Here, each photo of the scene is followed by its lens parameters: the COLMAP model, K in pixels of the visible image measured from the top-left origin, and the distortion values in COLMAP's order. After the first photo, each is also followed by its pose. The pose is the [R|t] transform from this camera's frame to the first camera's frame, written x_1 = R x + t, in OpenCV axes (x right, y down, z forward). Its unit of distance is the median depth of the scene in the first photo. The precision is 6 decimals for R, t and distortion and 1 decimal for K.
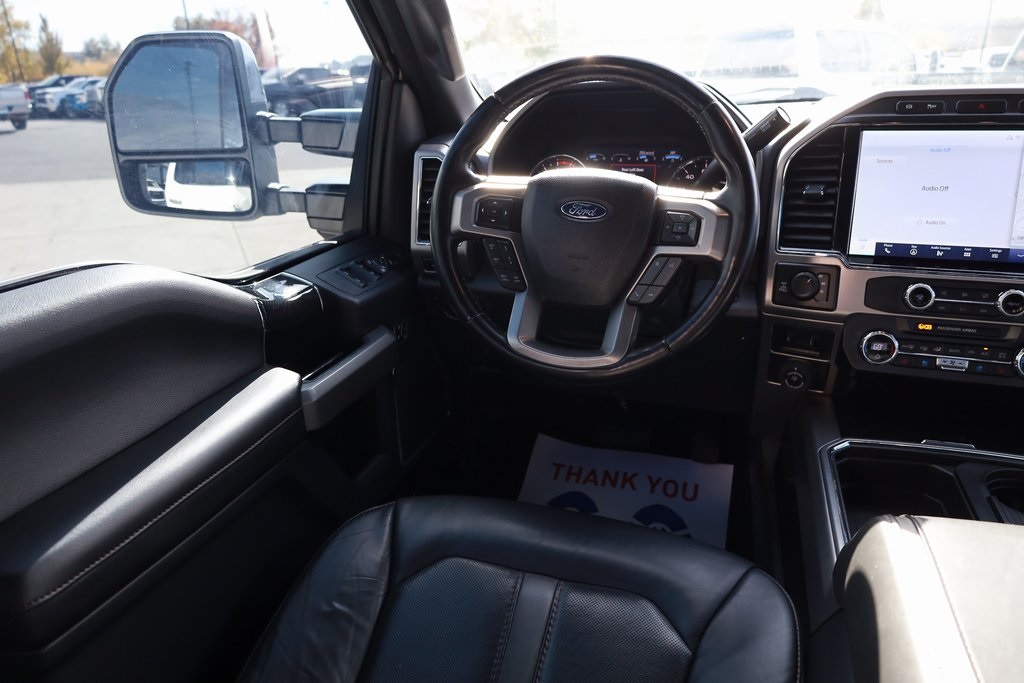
lens RADIAL K [[697.2, 0, 512.0], [0, 697.2, 341.5], [0, 0, 1]] dist [-0.013480, -0.001402]
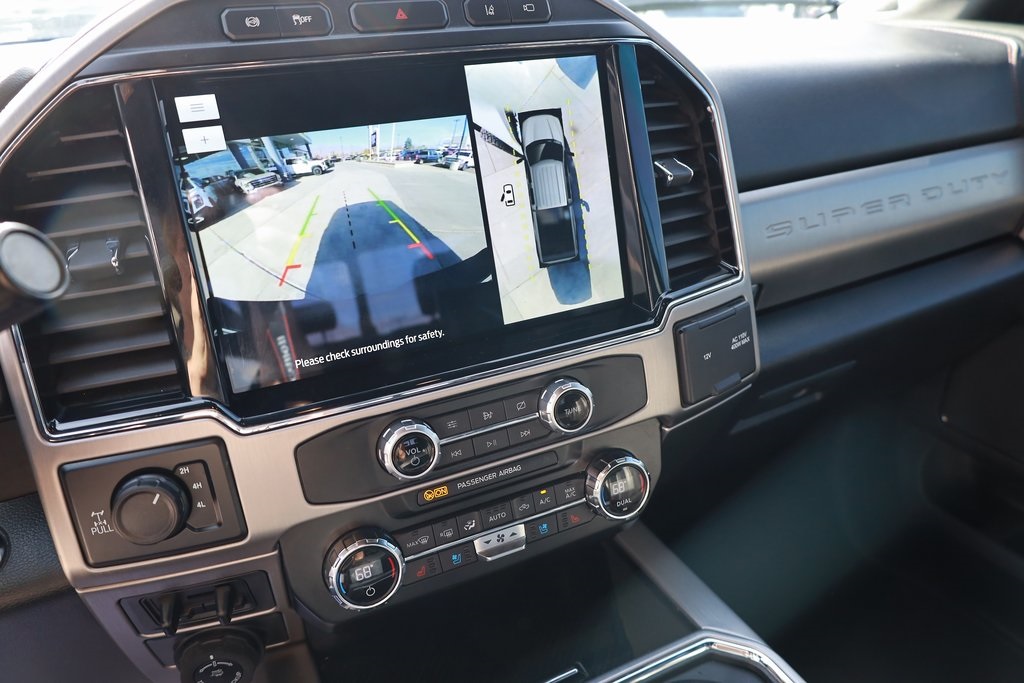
lens RADIAL K [[704.1, 0, 512.0], [0, 704.1, 341.5], [0, 0, 1]] dist [-0.010594, -0.002929]
pose [[0.701821, -0.307223, 0.642699, 0.355402], [0.273659, 0.949266, 0.154936, -0.181223], [-0.657692, 0.067143, 0.750289, 0.599257]]
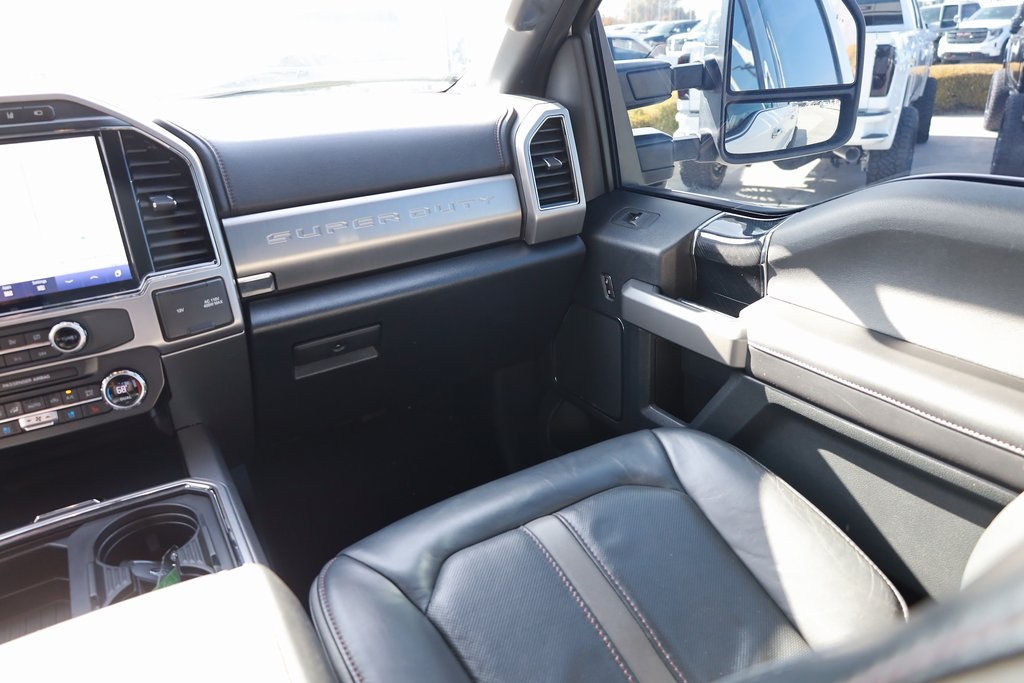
lens RADIAL K [[697.2, 0, 512.0], [0, 697.2, 341.5], [0, 0, 1]] dist [-0.013480, -0.001402]
pose [[0.647564, -0.298858, 0.700960, 0.442601], [0.301877, 0.945232, 0.124123, 0.010592], [-0.699665, 0.131226, 0.702316, -0.016384]]
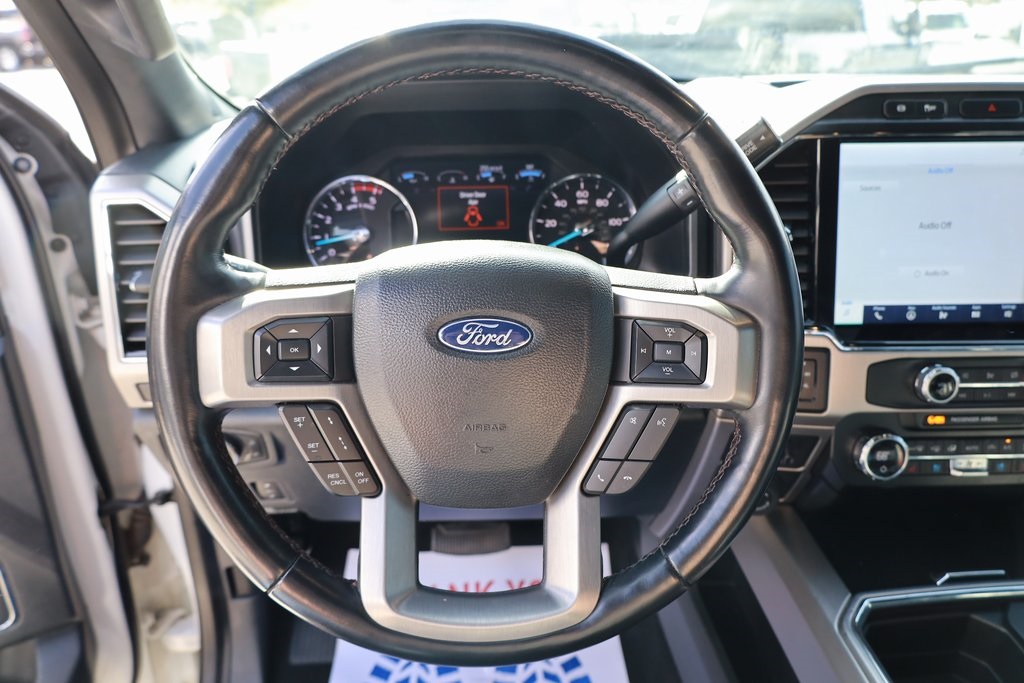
lens RADIAL K [[697.5, 0, 512.0], [0, 697.5, 341.5], [0, 0, 1]] dist [-0.017252, 0.001135]
pose [[0.926636, -0.130997, 0.352399, -0.052890], [0.111266, 0.990898, 0.075770, -0.205518], [-0.359117, -0.031002, 0.932777, 0.493942]]
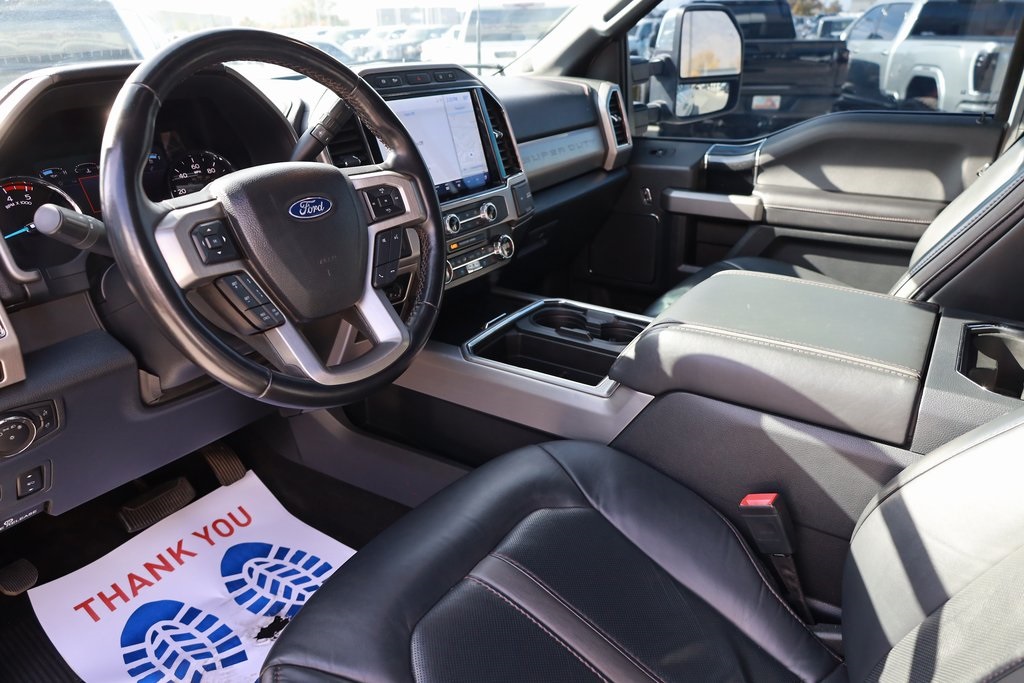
lens RADIAL K [[698.4, 0, 512.0], [0, 698.4, 341.5], [0, 0, 1]] dist [-0.008547, -0.000643]
pose [[0.258654, -0.360057, 0.896358, -0.634741], [0.359147, 0.897260, 0.256784, -0.160839], [-0.896723, 0.255506, 0.361393, 0.468882]]
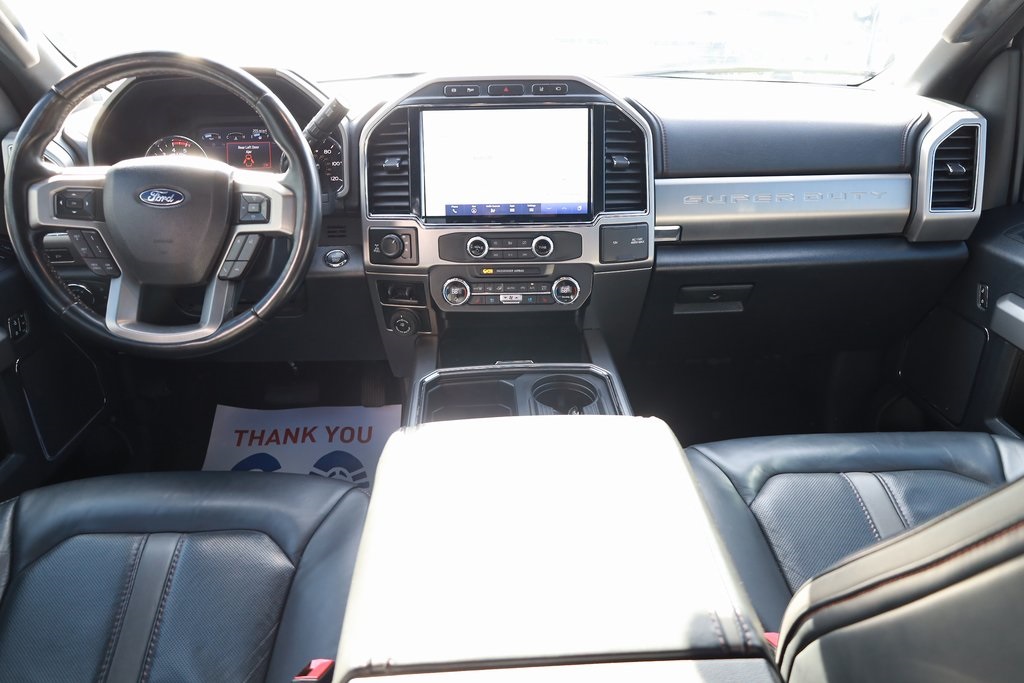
lens RADIAL K [[697.2, 0, 512.0], [0, 697.2, 341.5], [0, 0, 1]] dist [-0.013480, -0.001402]
pose [[0.935018, -0.134184, 0.328232, 0.211848], [0.112518, 0.990074, 0.084225, 0.003086], [-0.336276, -0.041819, 0.940835, -0.189187]]
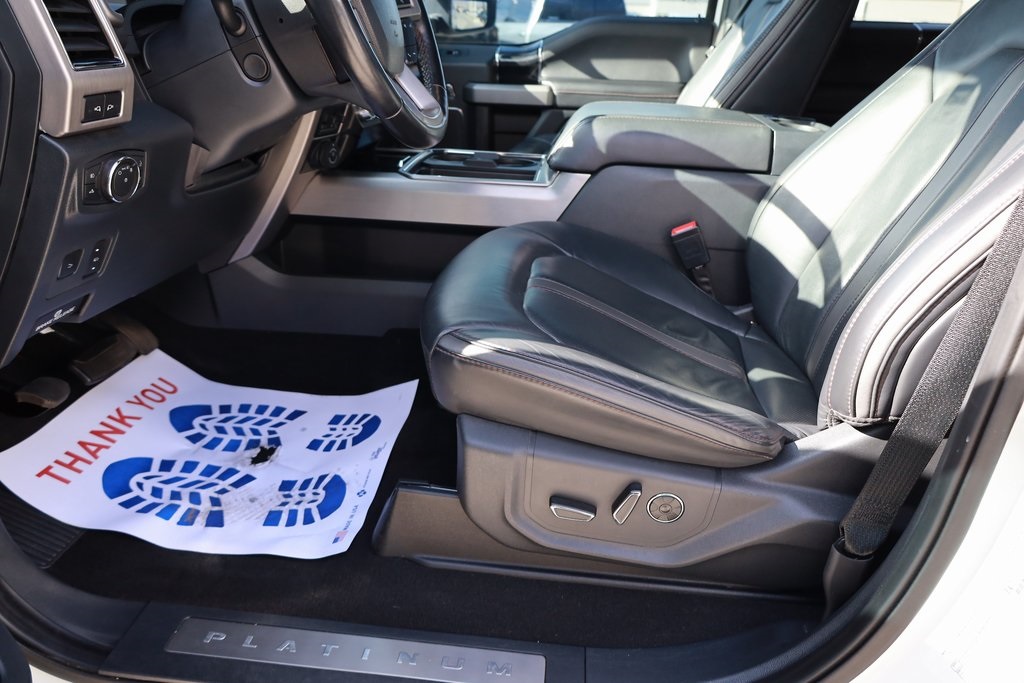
lens RADIAL K [[707.2, 0, 512.0], [0, 707.2, 341.5], [0, 0, 1]] dist [-0.026572, 0.002572]
pose [[-0.215263, -0.371812, 0.903005, -0.991828], [0.330540, 0.842363, 0.425639, -0.101516], [-0.918915, 0.390104, -0.058431, 1.021617]]
